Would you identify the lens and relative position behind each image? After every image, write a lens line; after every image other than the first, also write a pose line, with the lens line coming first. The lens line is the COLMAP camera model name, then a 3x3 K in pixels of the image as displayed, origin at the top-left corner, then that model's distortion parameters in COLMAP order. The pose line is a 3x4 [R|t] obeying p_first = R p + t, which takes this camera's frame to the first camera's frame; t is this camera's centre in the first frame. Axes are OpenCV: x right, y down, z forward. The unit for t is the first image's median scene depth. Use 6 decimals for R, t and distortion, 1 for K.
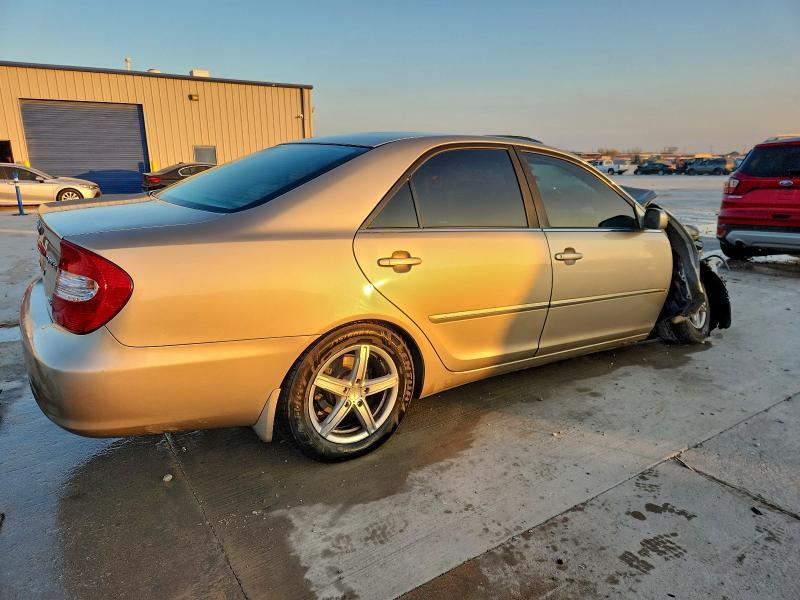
lens RADIAL K [[517.1, 0, 400.0], [0, 517.1, 300.0], [0, 0, 1]] dist [0.005709, 0.001418]
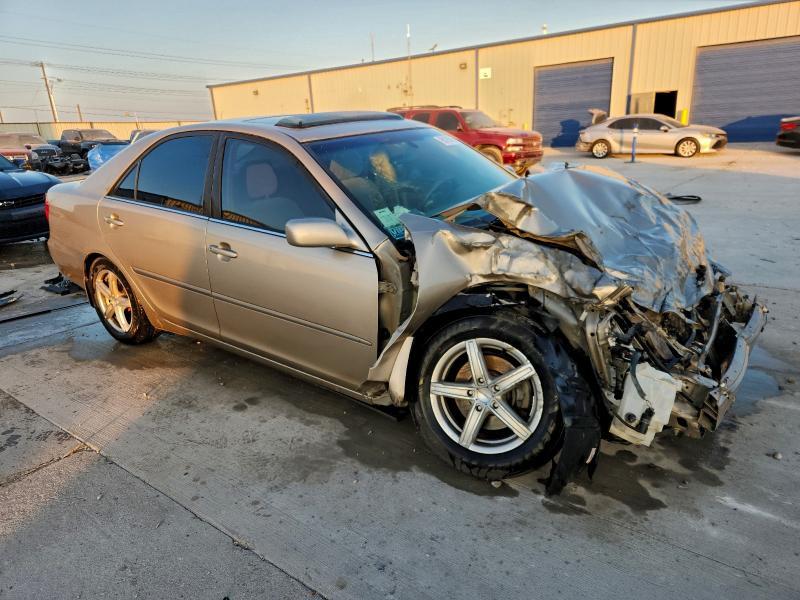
lens RADIAL K [[525.0, 0, 400.0], [0, 525.0, 300.0], [0, 0, 1]] dist [0.002309, 0.001424]
pose [[0.373543, 0.279211, -0.884594, 0.167607], [-0.193329, 0.956117, 0.220148, -0.034616], [0.907243, 0.088783, 0.411131, 0.115150]]
